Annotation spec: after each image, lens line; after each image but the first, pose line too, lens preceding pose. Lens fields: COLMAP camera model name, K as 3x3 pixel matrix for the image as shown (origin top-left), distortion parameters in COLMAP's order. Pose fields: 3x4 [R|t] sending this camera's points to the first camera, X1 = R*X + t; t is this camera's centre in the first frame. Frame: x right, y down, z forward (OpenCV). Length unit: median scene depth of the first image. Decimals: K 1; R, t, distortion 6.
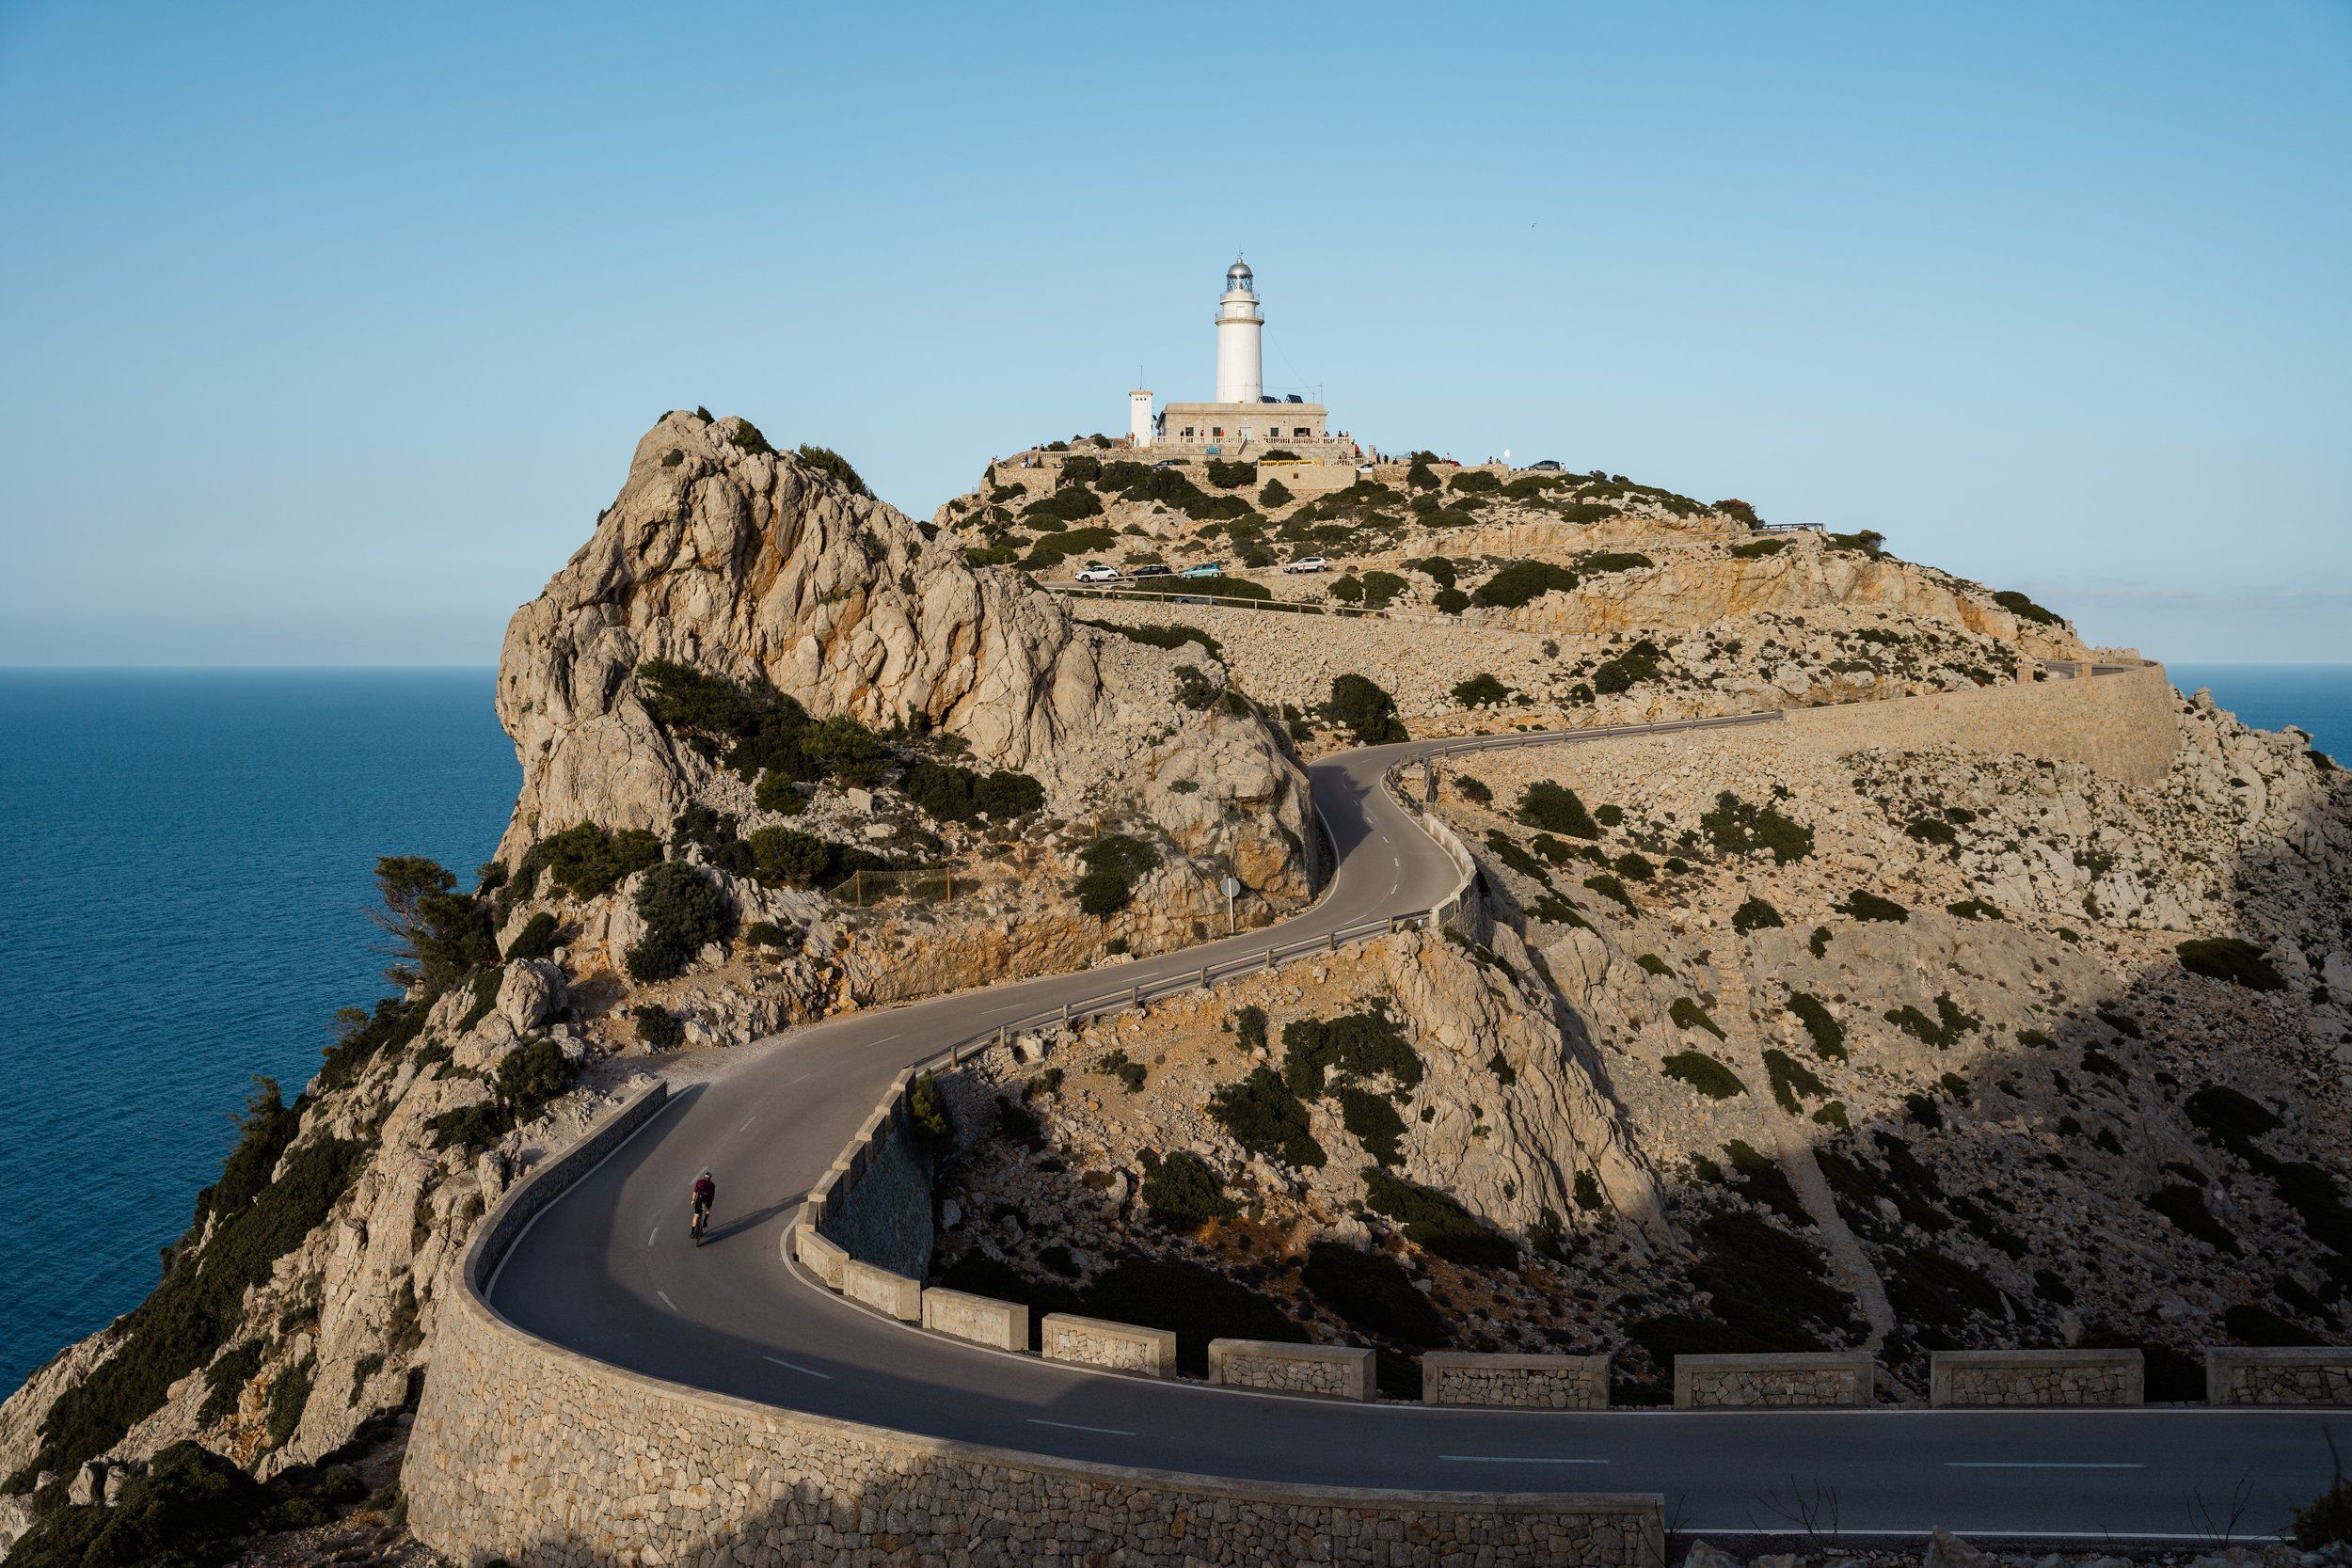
lens RADIAL K [[2217.3, 0, 1176.0], [0, 2217.3, 784.0], [0, 0, 1]] dist [-0.112361, 0.229092]
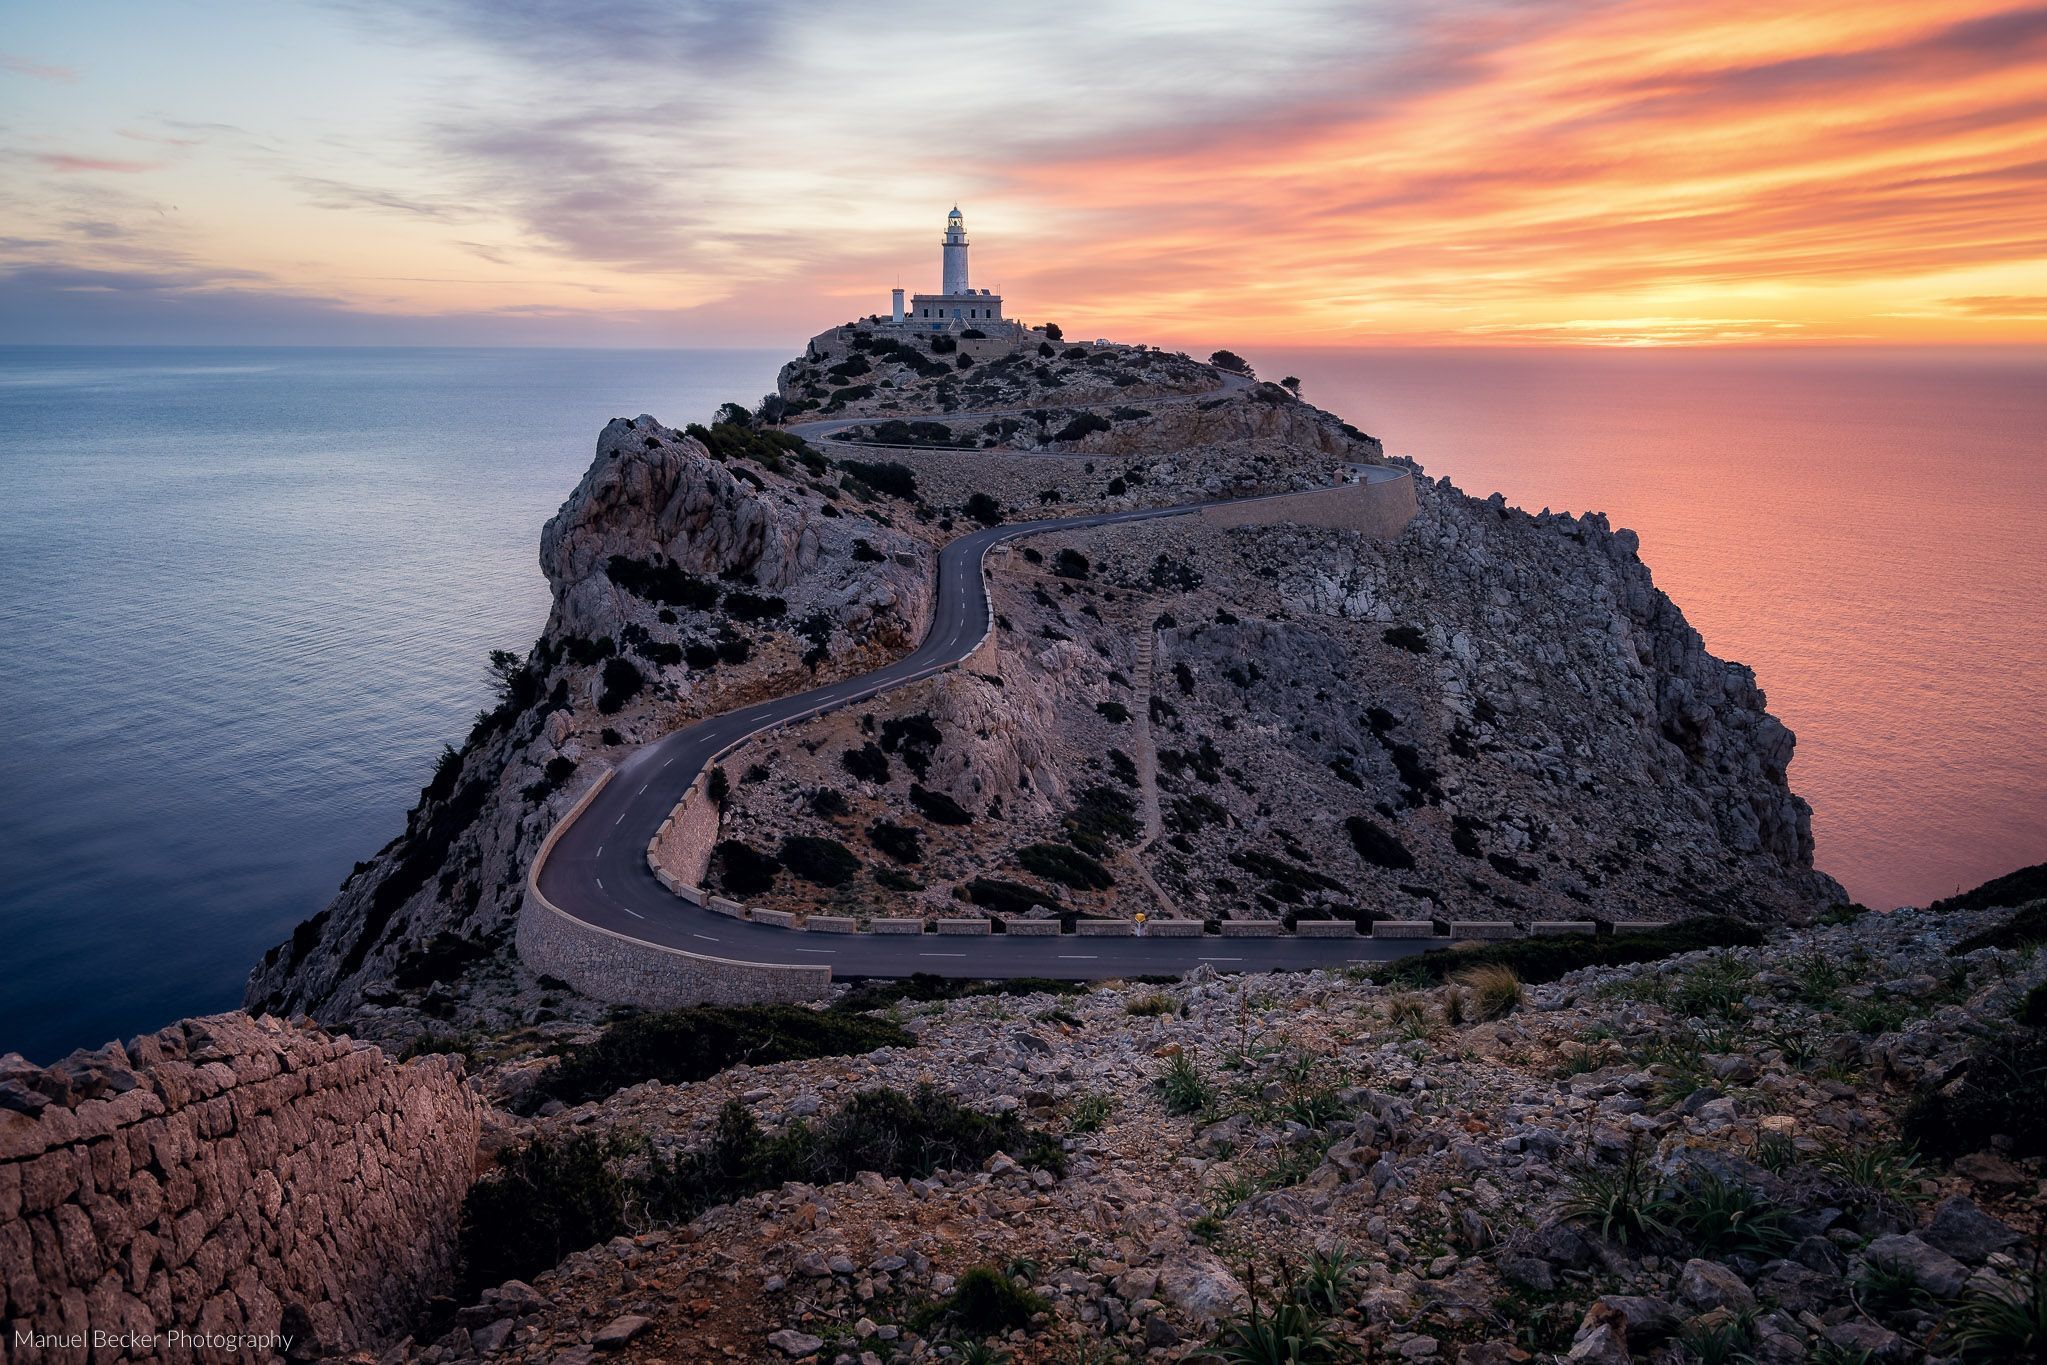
lens RADIAL K [[1332.6, 0, 1023.5], [0, 1332.6, 682.5], [0, 0, 1]] dist [-0.017530, 0.054775]
pose [[0.999392, -0.000604, 0.034860, 0.096600], [-0.005848, 0.982780, 0.184687, -0.127252], [-0.034371, -0.184779, 0.982179, -0.261619]]
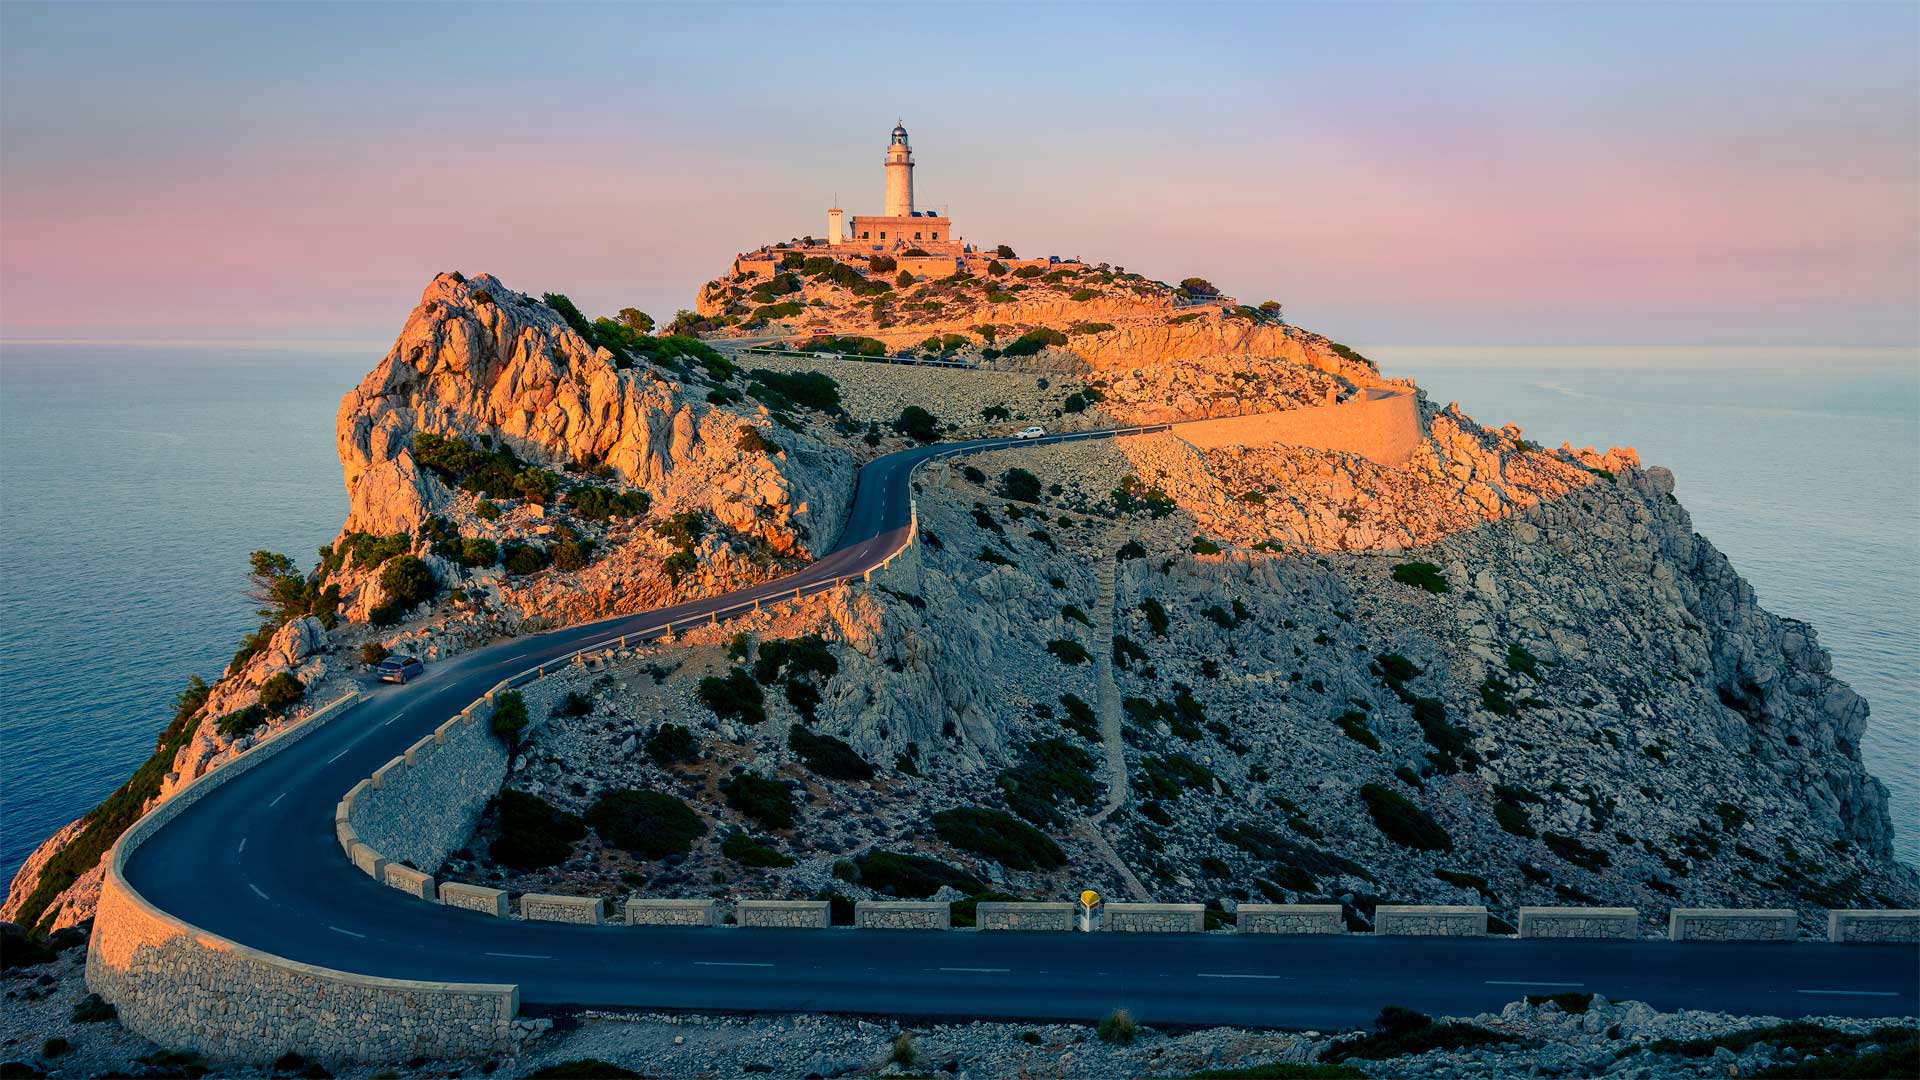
lens RADIAL K [[1352.5, 0, 960.4], [0, 1352.5, 567.5], [0, 0, 1]] dist [0.012180, -0.004700]
pose [[0.999891, 0.002714, 0.014478, 0.126556], [-0.004276, 0.994037, 0.108962, -0.047144], [-0.014096, -0.109013, 0.993940, -0.059724]]
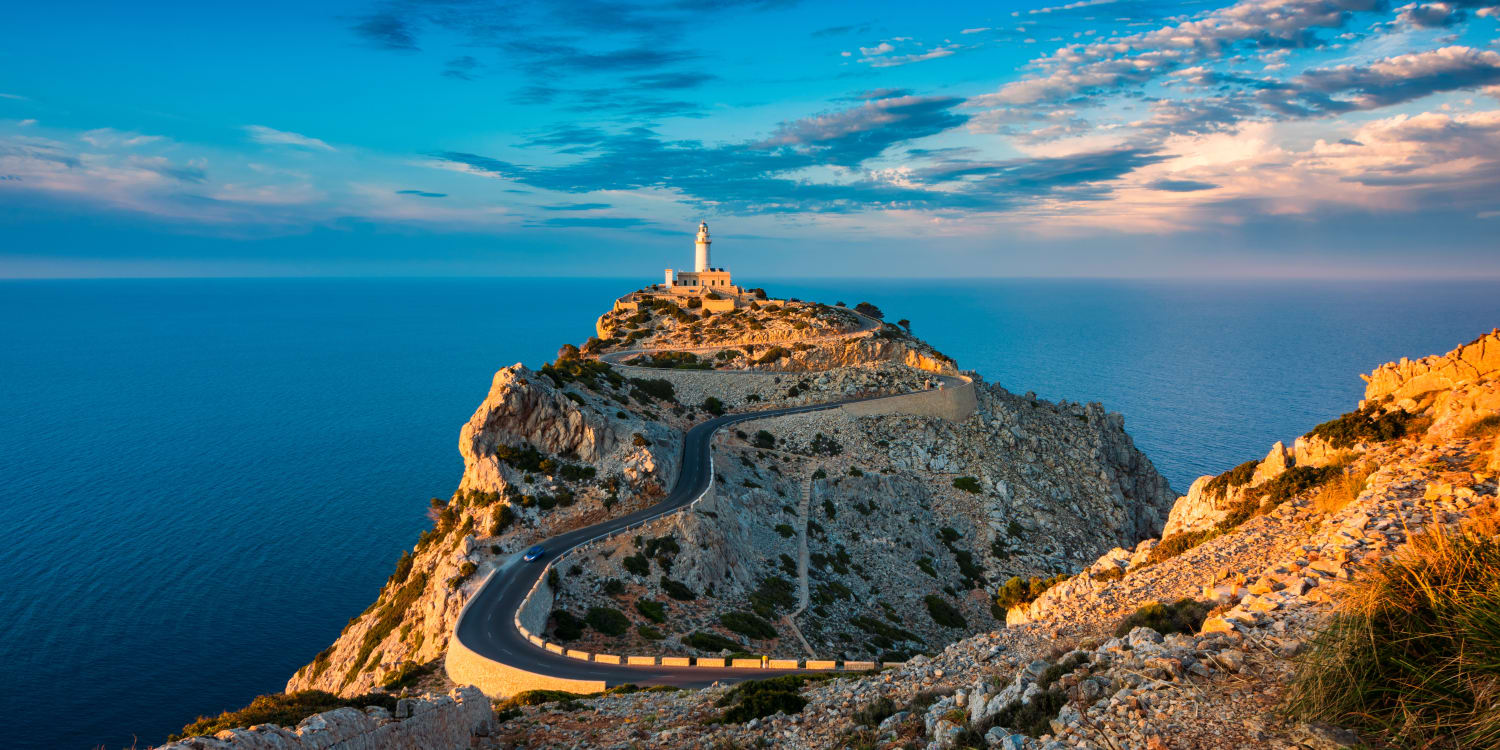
lens RADIAL K [[865.6, 0, 711.8], [0, 865.6, 383.0], [0, 0, 1]] dist [0.015107, 0.000132]
pose [[0.999832, 0.001843, -0.018229, 0.130683], [-0.000738, 0.998169, 0.060488, -0.187681], [0.018308, -0.060465, 0.998002, -0.410015]]
